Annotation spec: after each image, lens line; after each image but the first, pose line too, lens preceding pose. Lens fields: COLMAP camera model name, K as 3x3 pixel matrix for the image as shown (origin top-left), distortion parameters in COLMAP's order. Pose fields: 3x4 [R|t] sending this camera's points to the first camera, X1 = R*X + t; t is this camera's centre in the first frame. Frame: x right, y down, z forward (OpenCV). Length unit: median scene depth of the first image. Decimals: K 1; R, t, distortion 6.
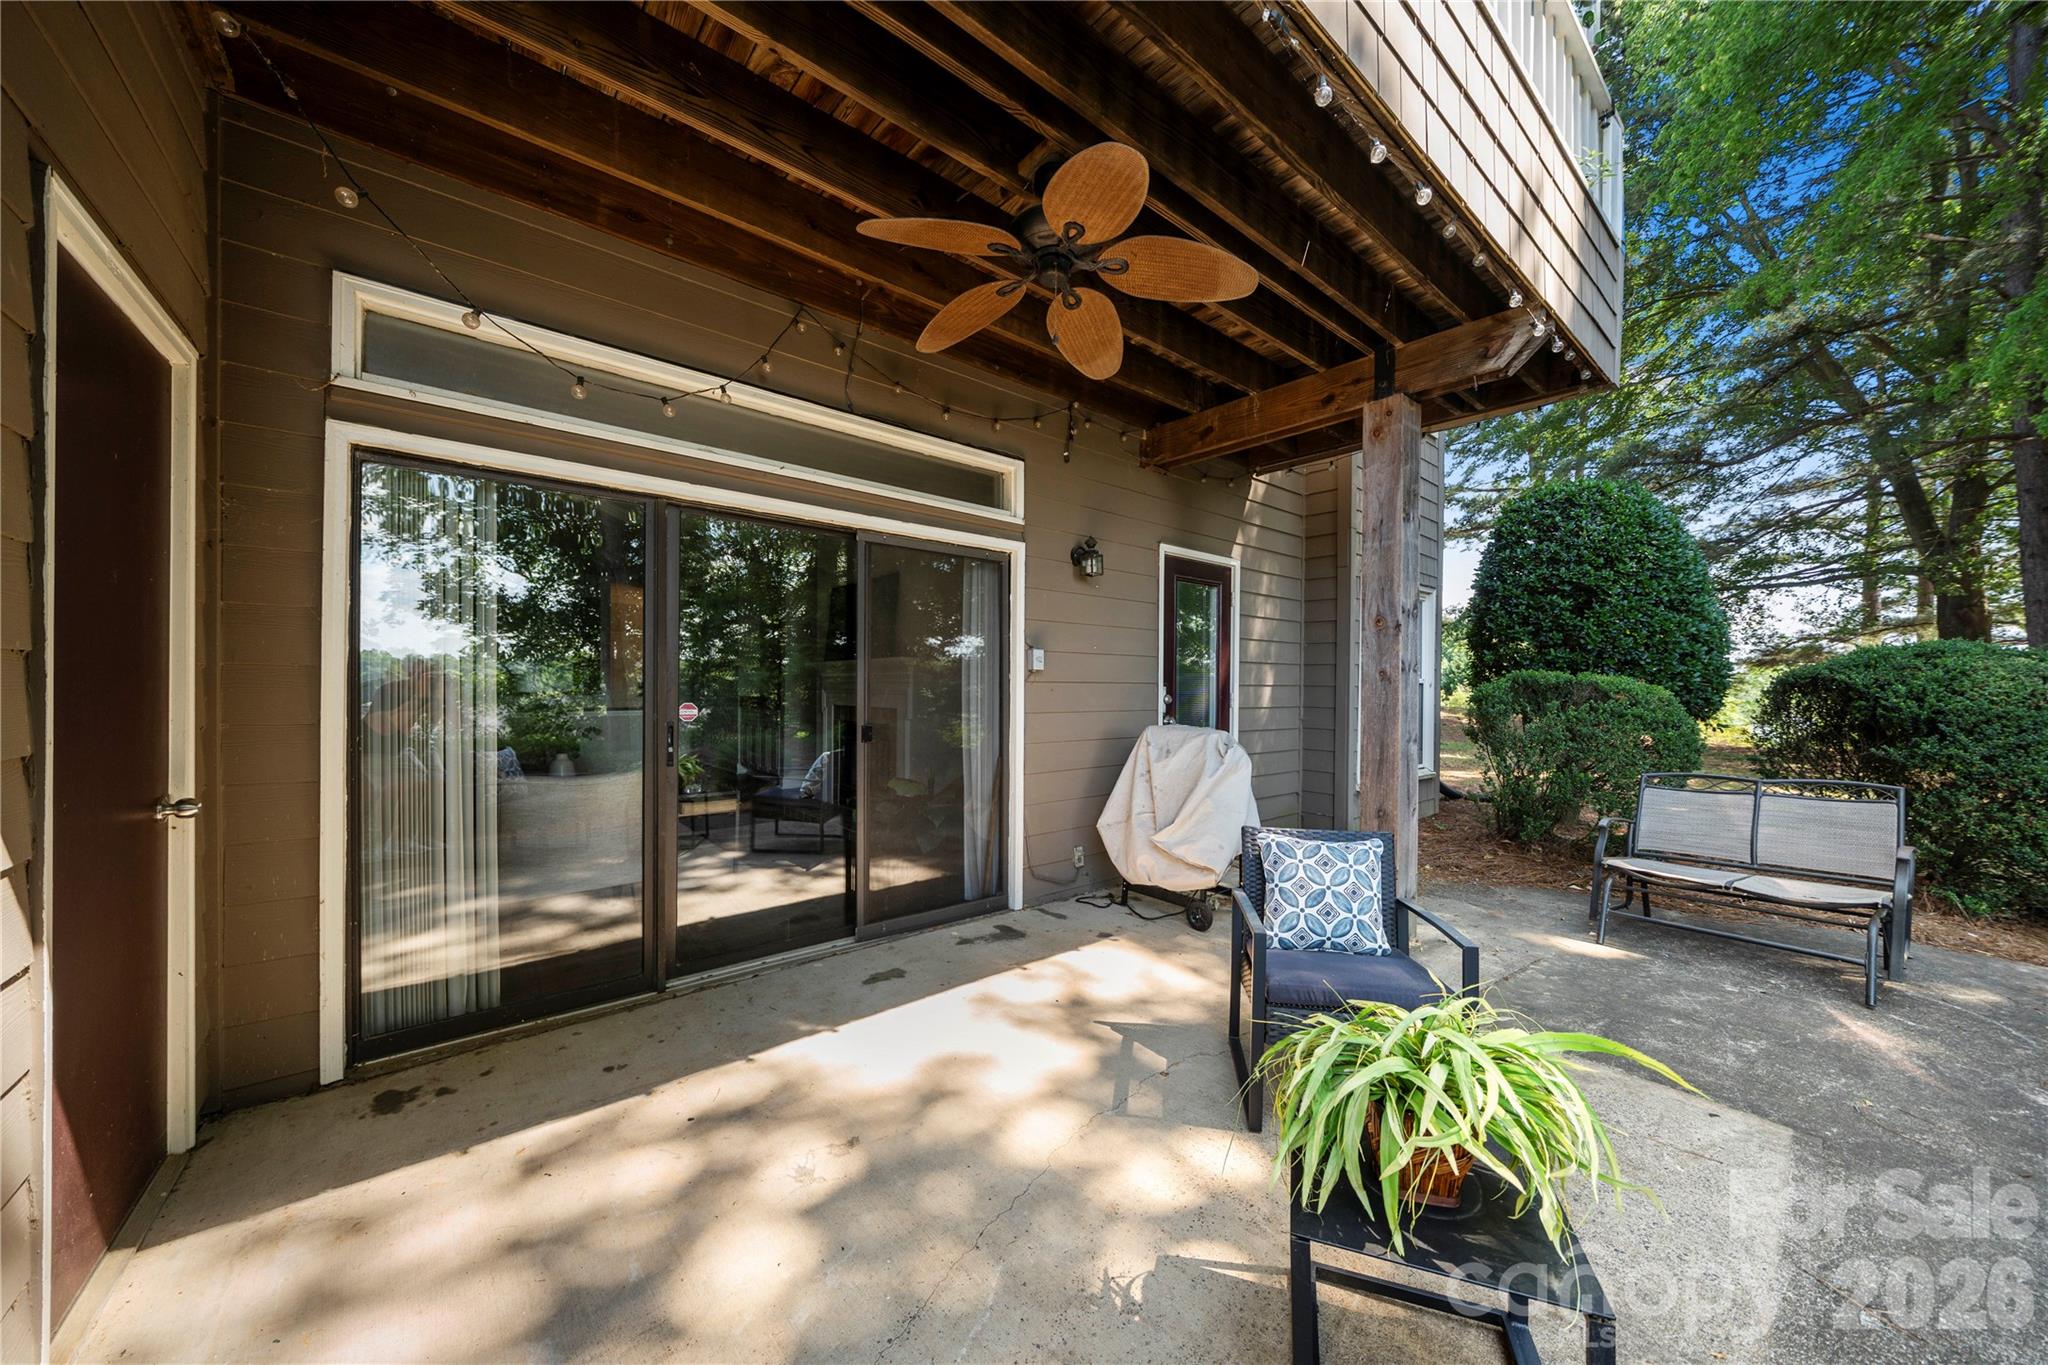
lens RADIAL K [[704.9, 0, 1024.0], [0, 704.9, 682.5], [0, 0, 1]] dist [-0.000361, 0.000081]
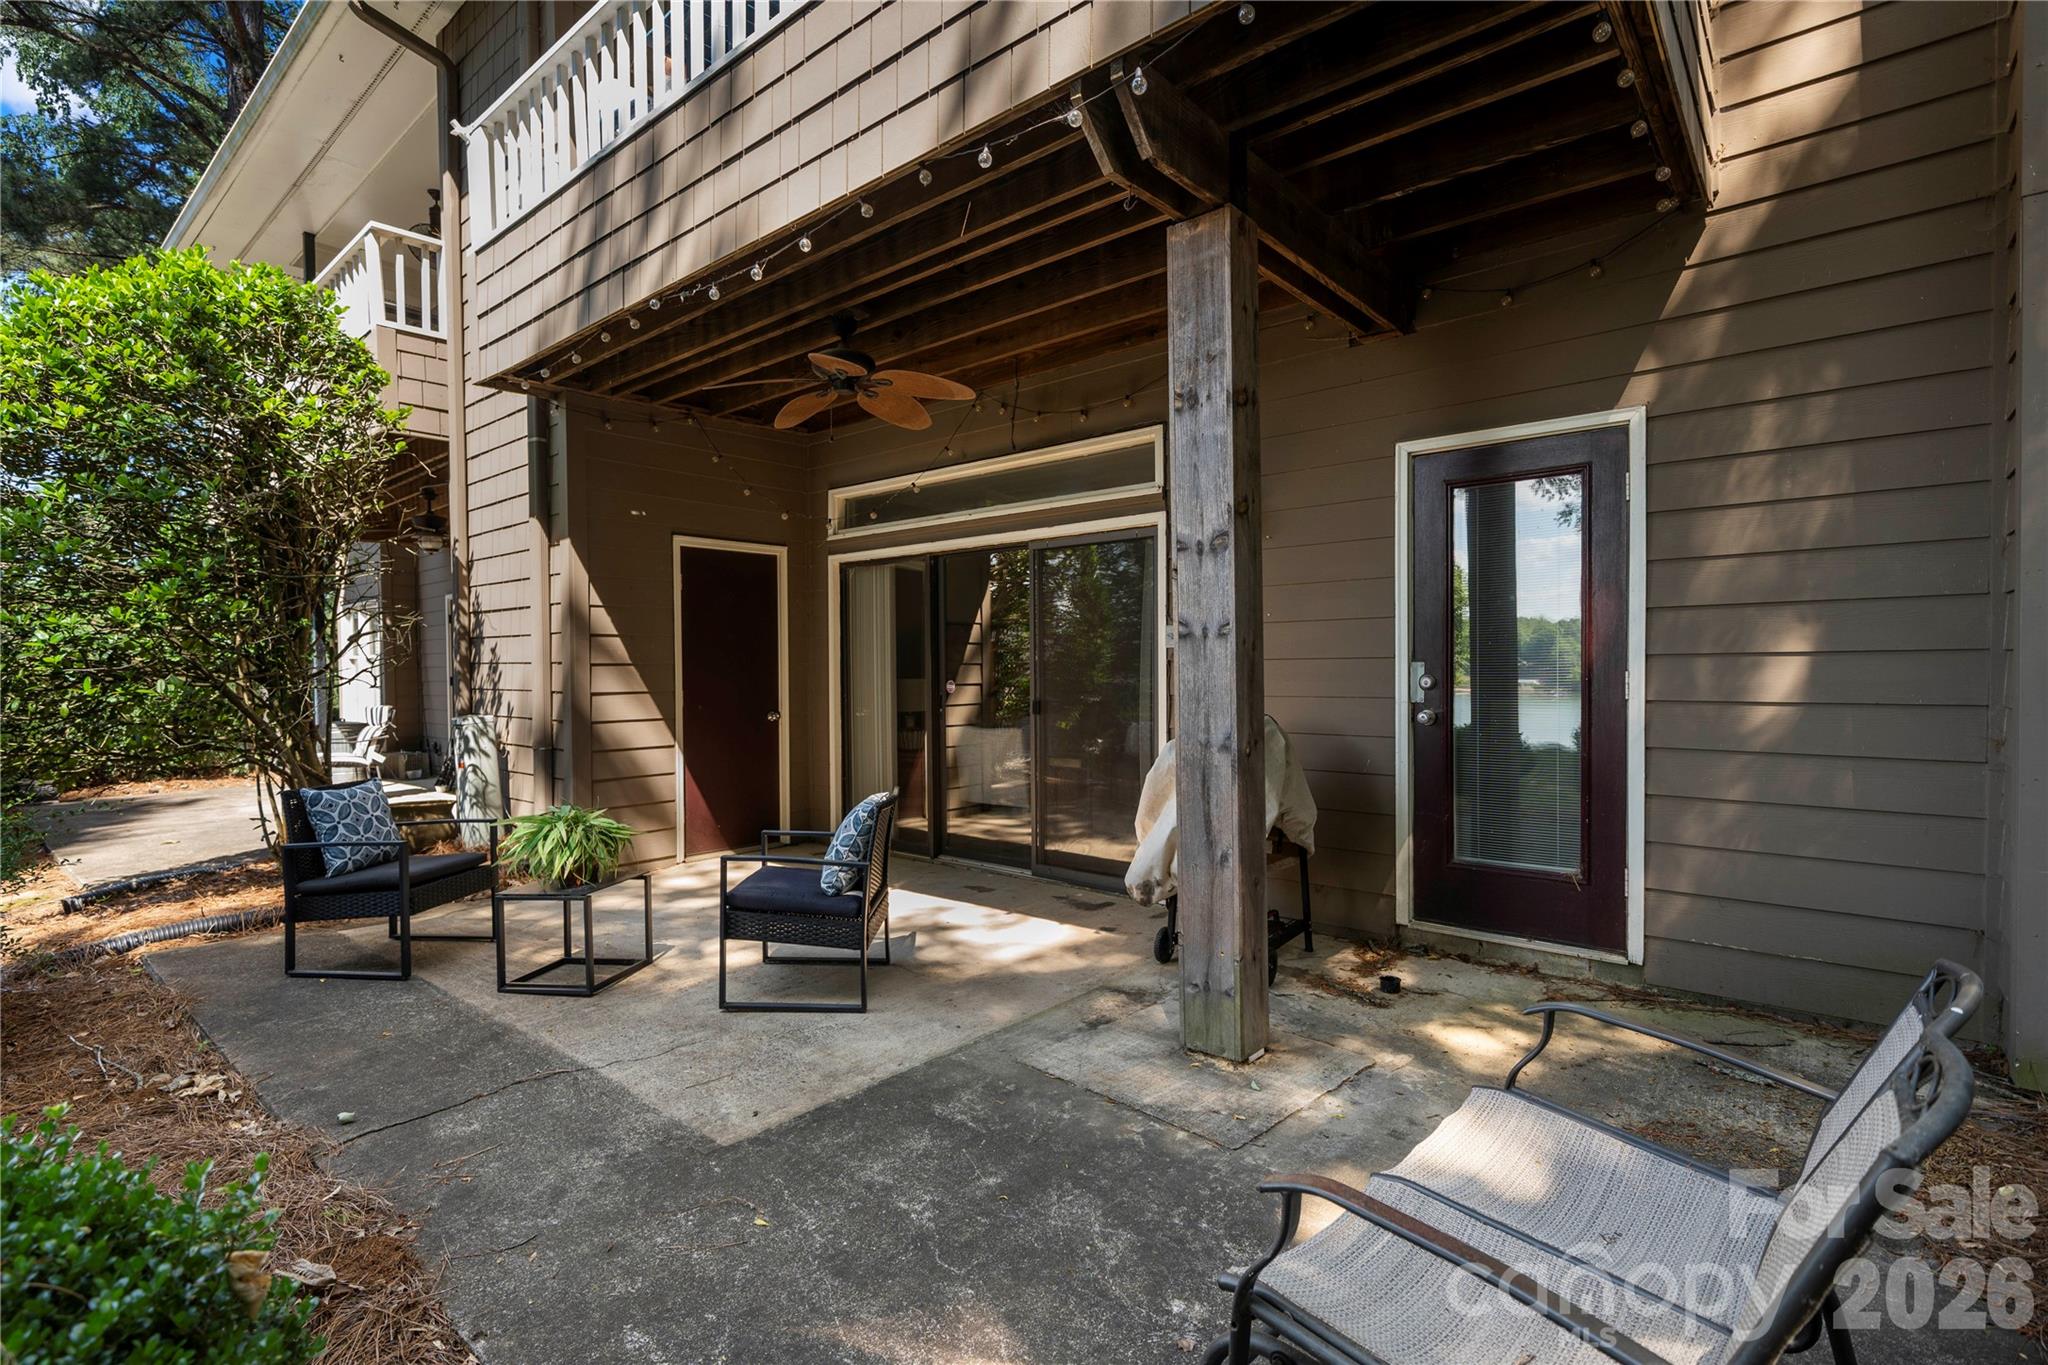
lens RADIAL K [[962.0, 0, 1016.8], [0, 962.0, 683.8], [0, 0, 1]] dist [0.002001, -0.000122]
pose [[0.155918, 0.005042, -0.987757, 1.488137], [0.010372, 0.999923, 0.006742, 0.021330], [0.987716, -0.011296, 0.155854, 0.743164]]
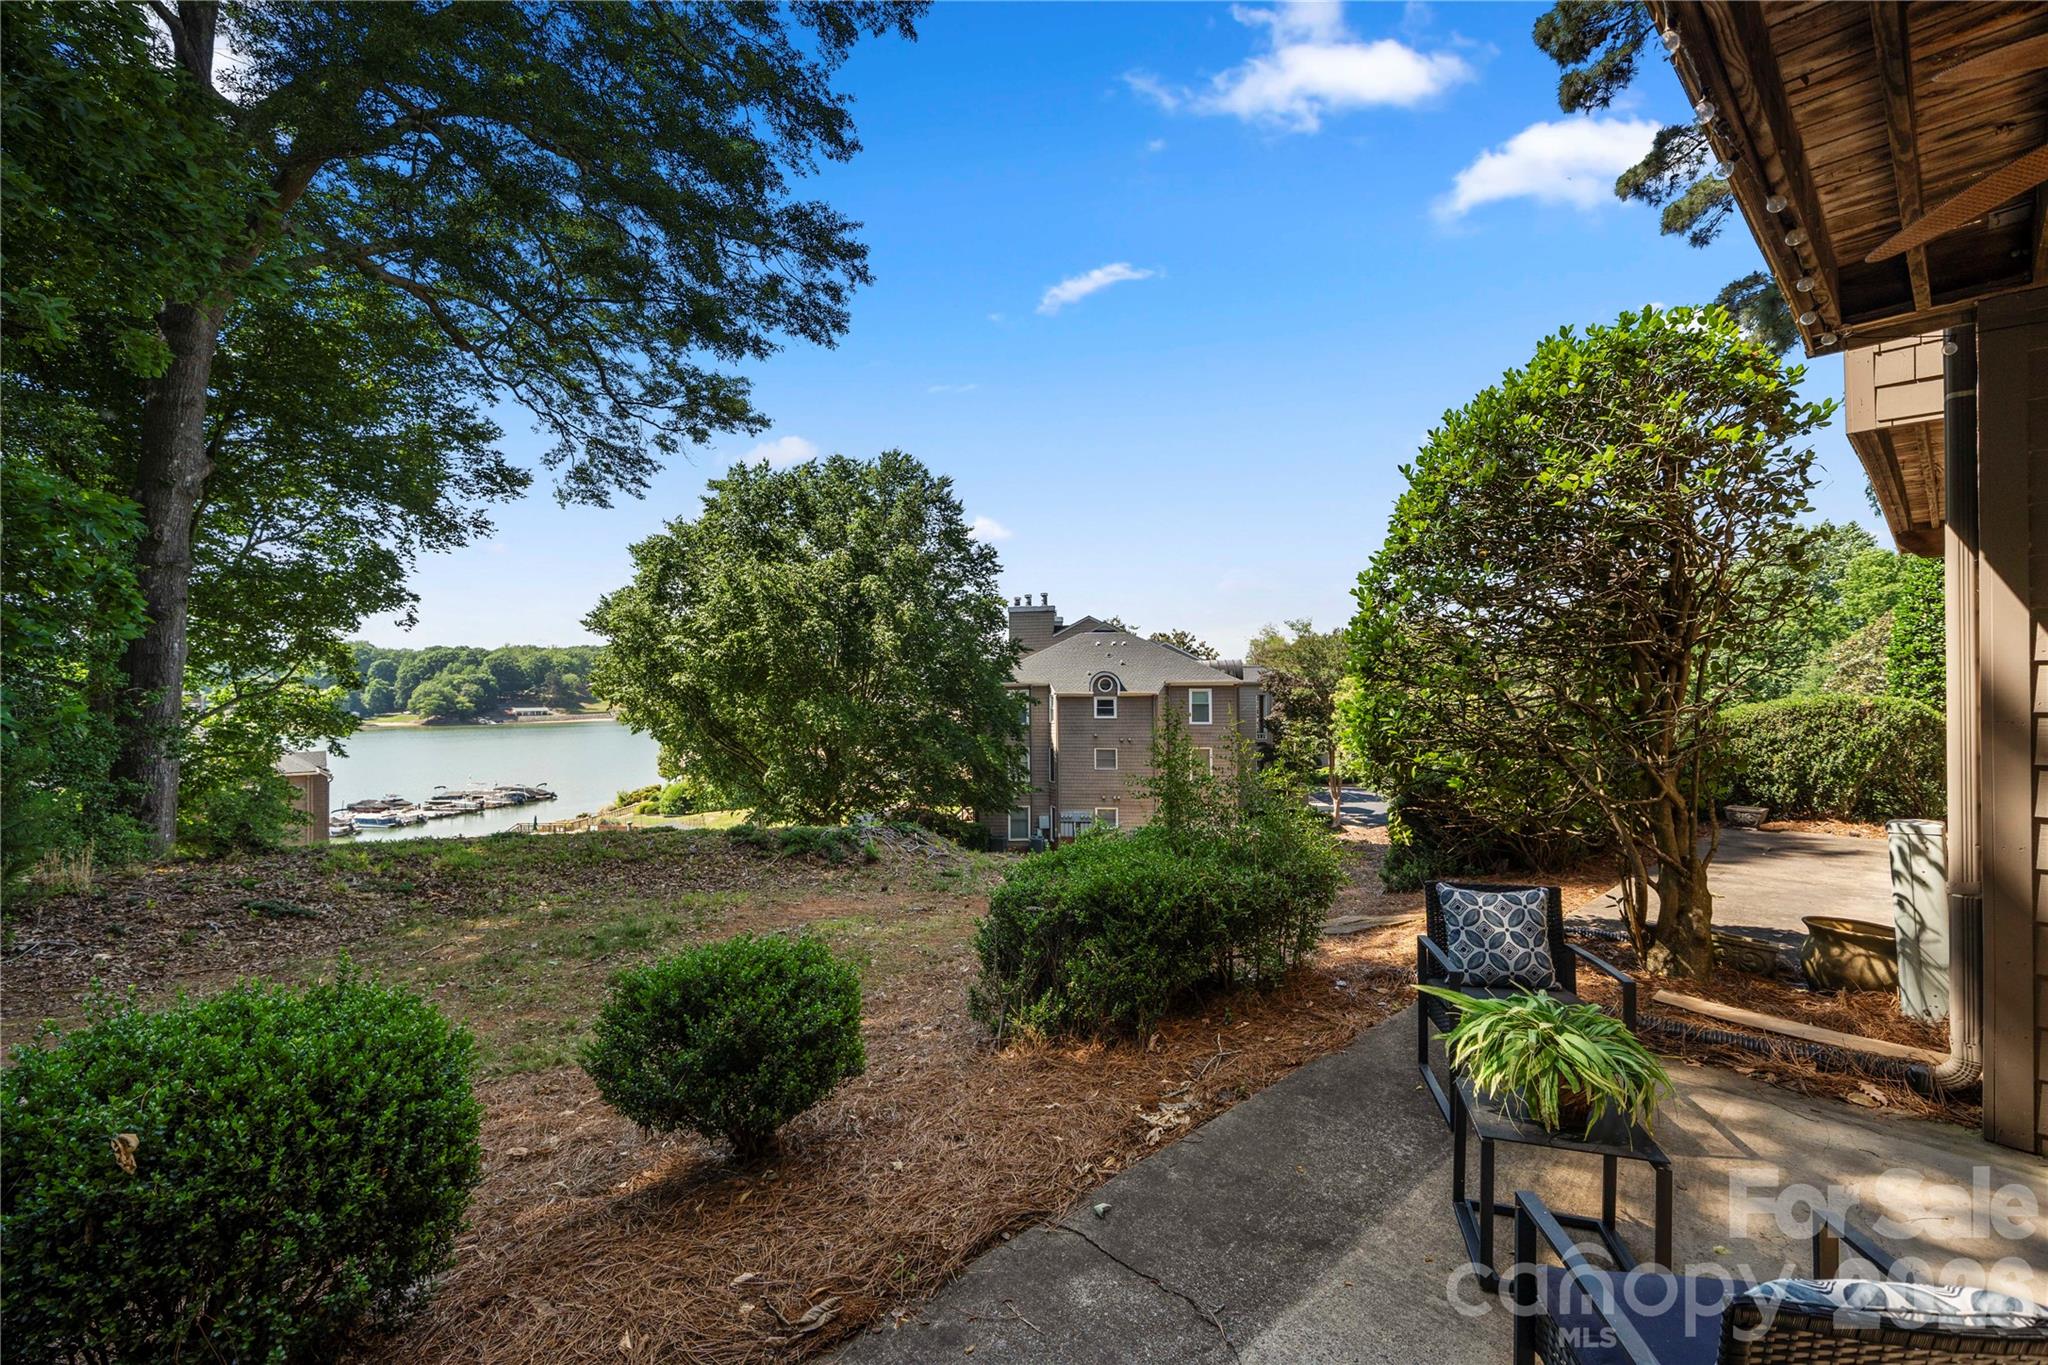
lens RADIAL K [[877.0, 0, 1019.4], [0, 877.0, 679.2], [0, 0, 1]] dist [0.001022, -0.000121]
pose [[-0.998599, -0.008561, -0.052223, 0.713854], [-0.008106, 0.999927, -0.008922, -0.087671], [0.052296, -0.008486, -0.998596, 1.104325]]
